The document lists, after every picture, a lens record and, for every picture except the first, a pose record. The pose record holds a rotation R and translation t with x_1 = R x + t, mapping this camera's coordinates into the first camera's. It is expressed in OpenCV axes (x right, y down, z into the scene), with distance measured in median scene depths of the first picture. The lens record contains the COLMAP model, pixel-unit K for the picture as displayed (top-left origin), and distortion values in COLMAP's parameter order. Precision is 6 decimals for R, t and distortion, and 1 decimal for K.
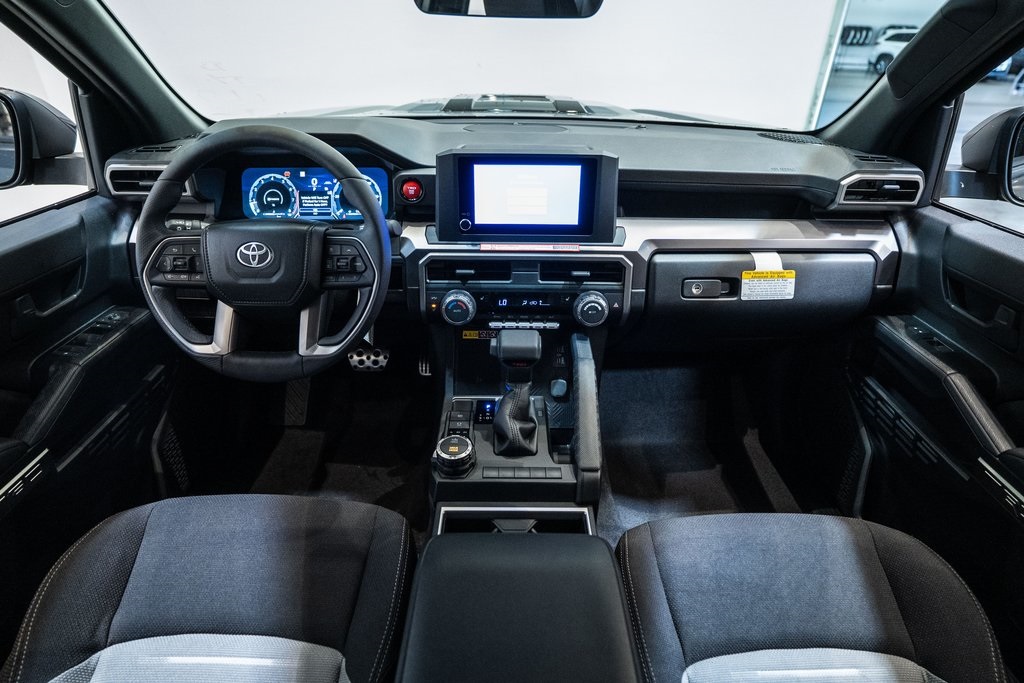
lens RADIAL K [[521.7, 0, 502.6], [0, 521.7, 320.5], [0, 0, 1]] dist [-0.075700, 0.040493]
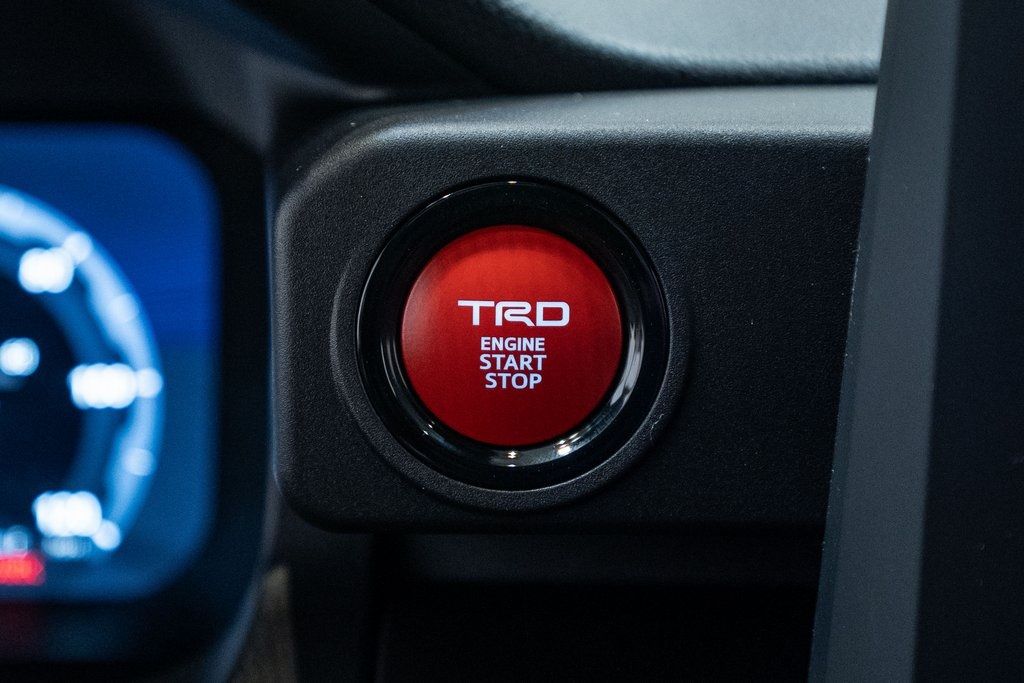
lens RADIAL K [[1440.7, 0, 514.7], [0, 1440.7, 357.9], [0, 0, 1]] dist [0.003875, 0.072325]
pose [[0.999700, -0.024507, 0.000130, -0.173574], [0.024034, 0.979345, -0.200762, -0.201456], [0.004792, 0.200705, 0.979640, 0.774862]]
